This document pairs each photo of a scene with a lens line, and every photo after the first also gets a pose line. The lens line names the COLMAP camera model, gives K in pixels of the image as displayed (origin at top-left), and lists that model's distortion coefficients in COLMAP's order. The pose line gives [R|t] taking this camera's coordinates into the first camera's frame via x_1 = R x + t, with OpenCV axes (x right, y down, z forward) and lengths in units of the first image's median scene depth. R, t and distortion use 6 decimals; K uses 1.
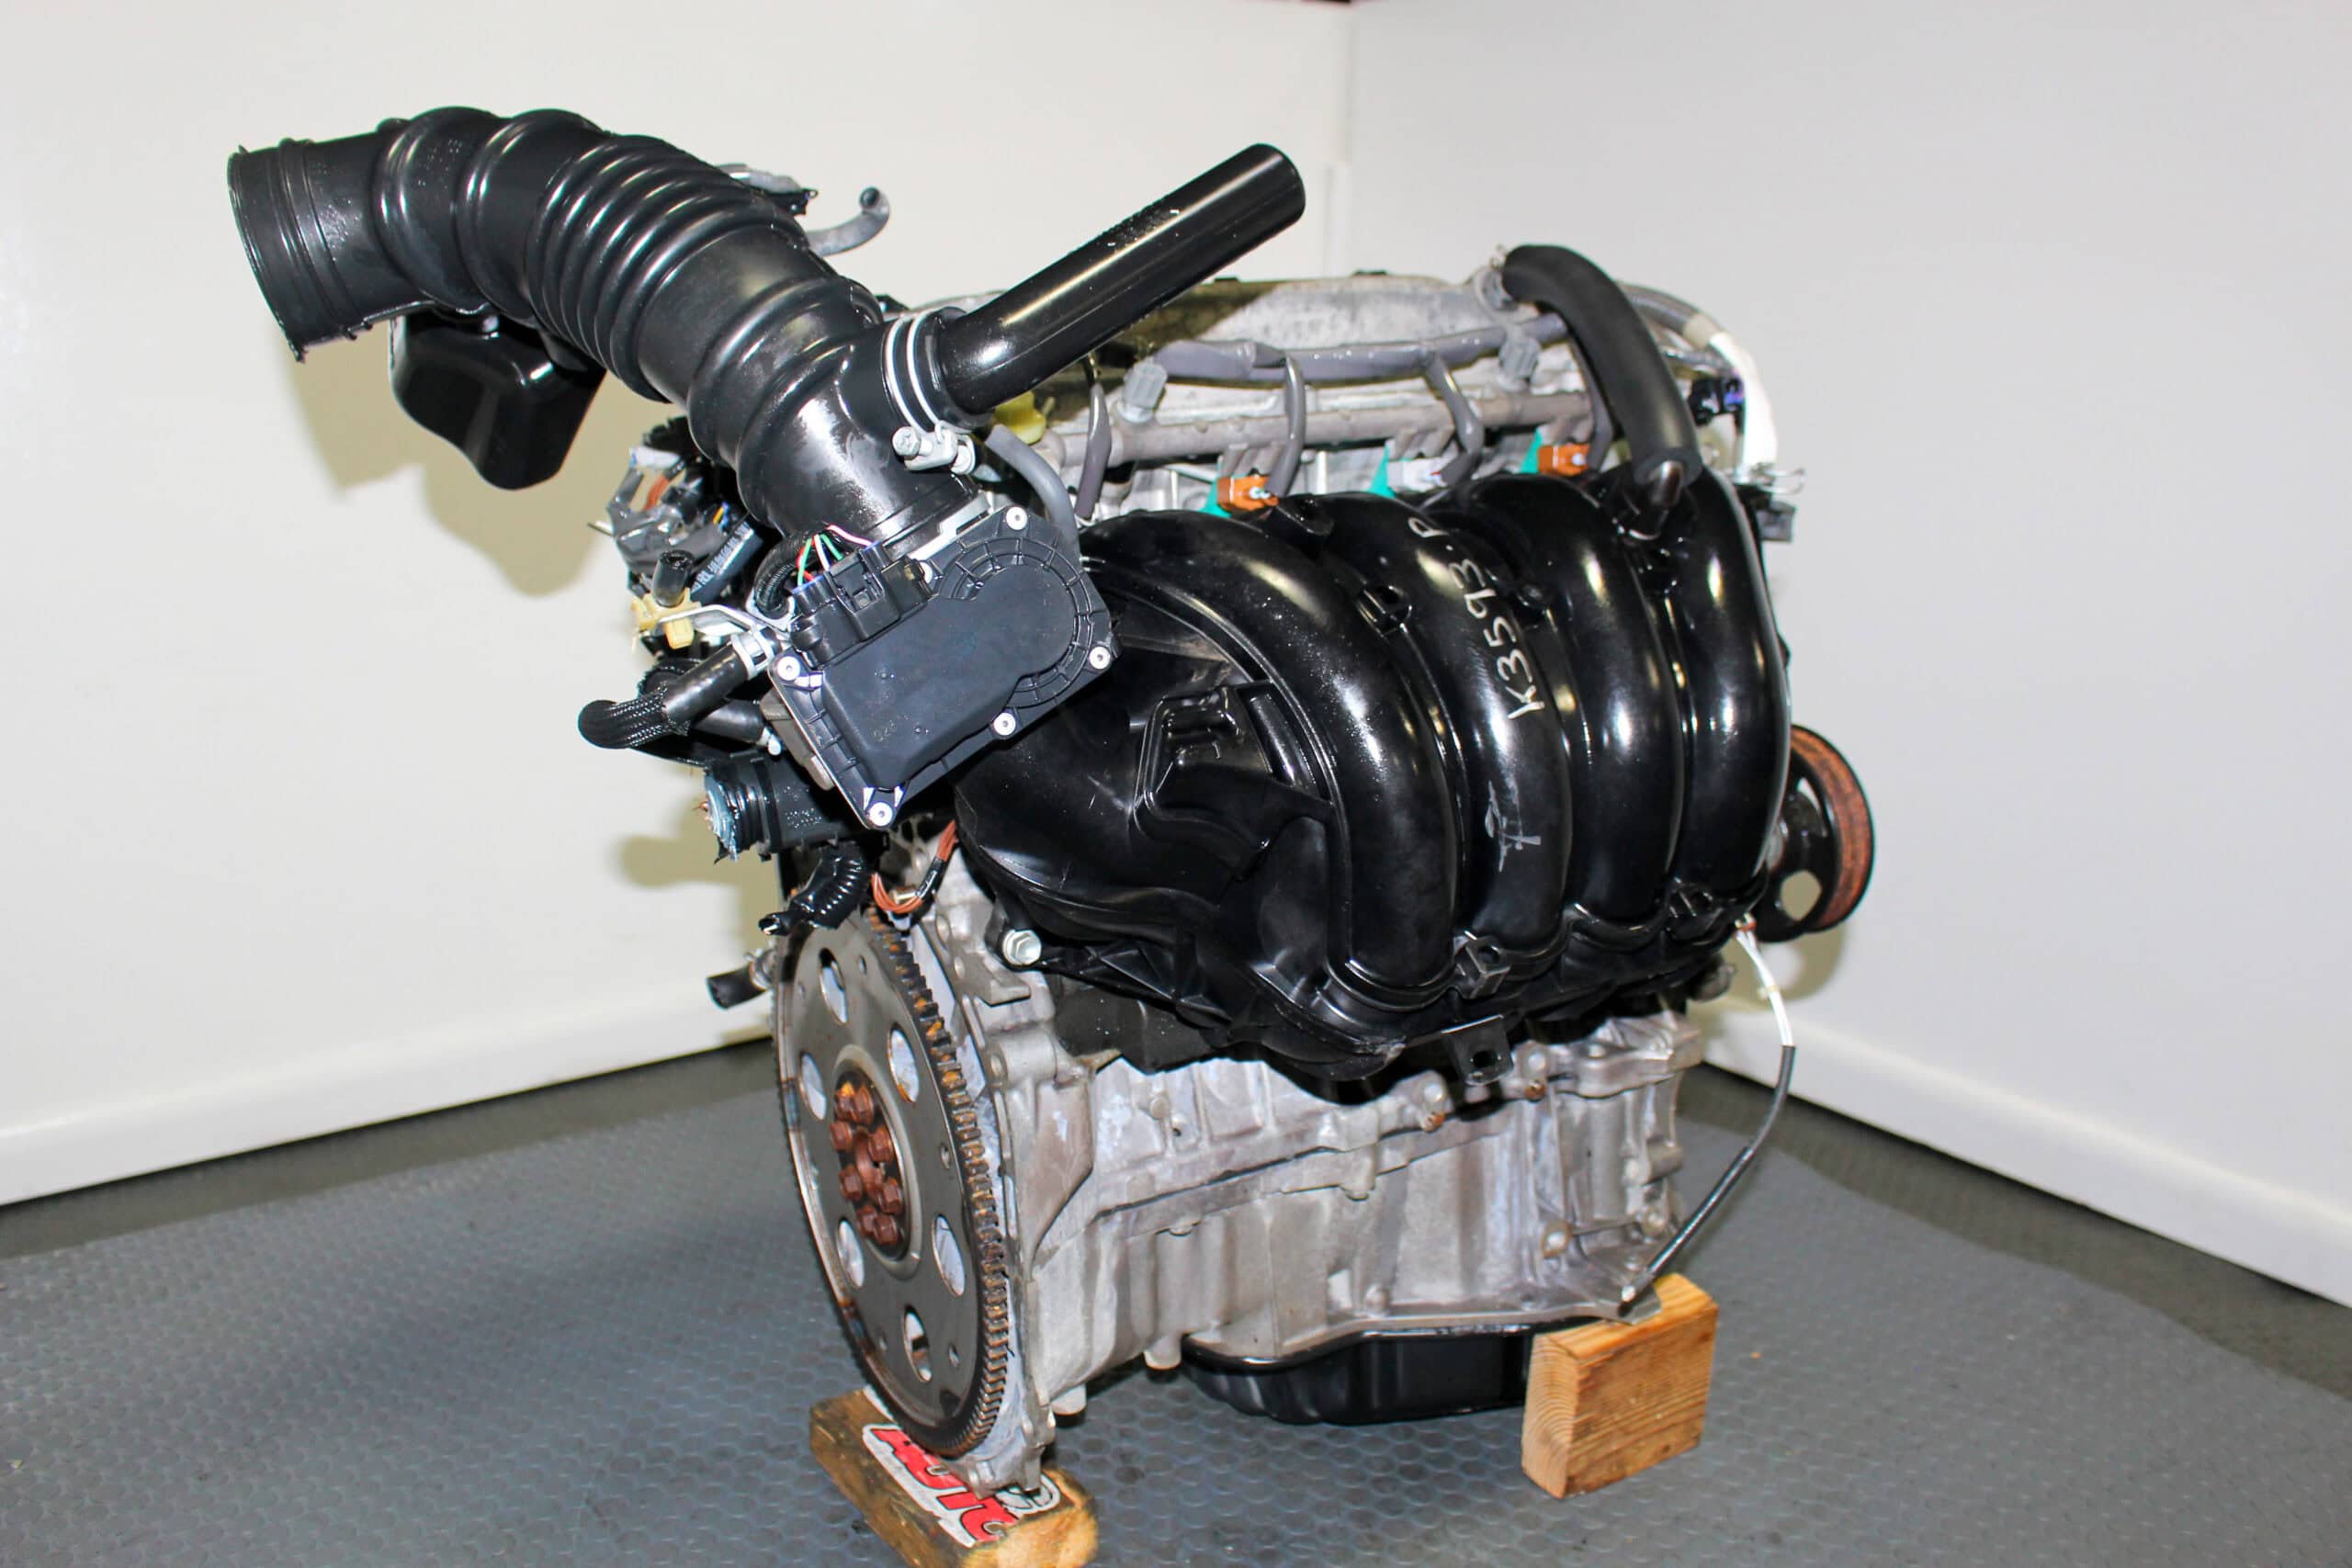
lens RADIAL K [[1223.2, 0, 1177.4], [0, 1223.2, 781.8], [0, 0, 1]] dist [-0.047353, -0.000124]
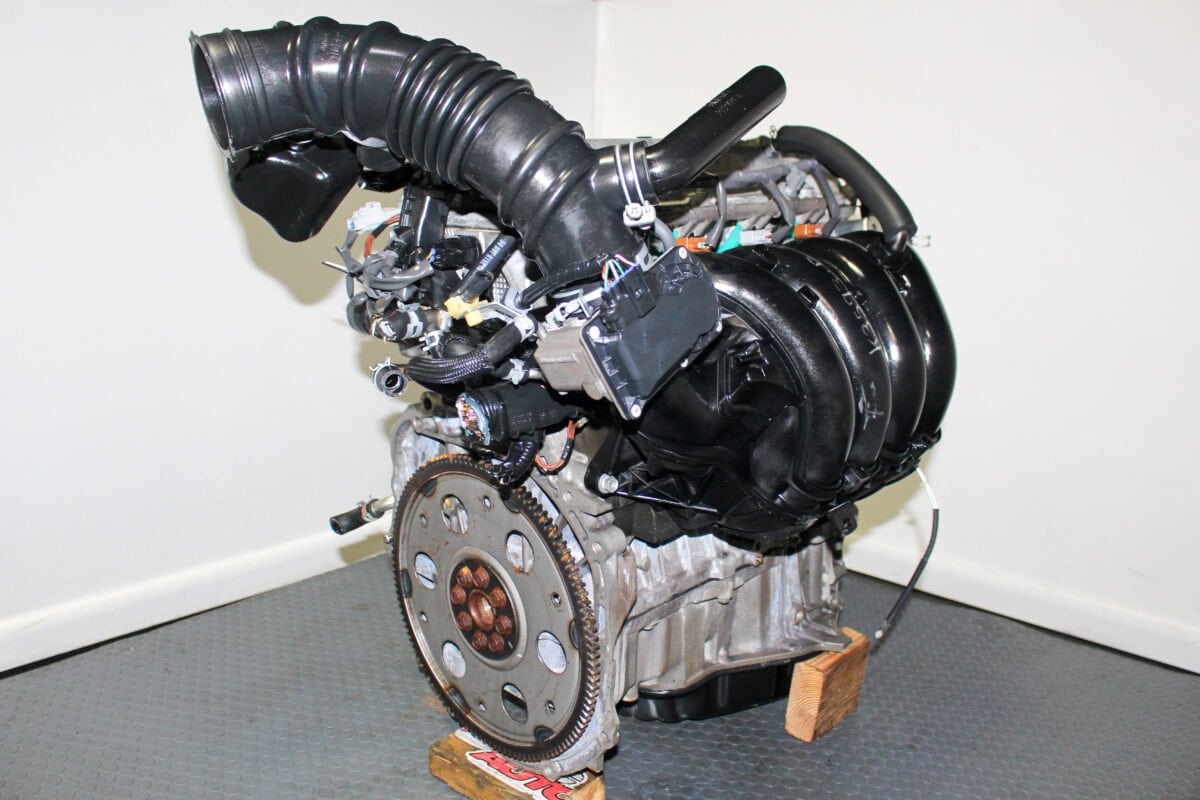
lens RADIAL K [[624.1, 0, 599.4], [0, 624.1, 397.4], [0, 0, 1]] dist [-0.047353, -0.000124]
pose [[0.984744, -0.040775, 0.169166, -0.205713], [0.042122, 0.999103, -0.004384, 0.003506], [-0.168836, 0.011442, 0.985578, 0.033295]]
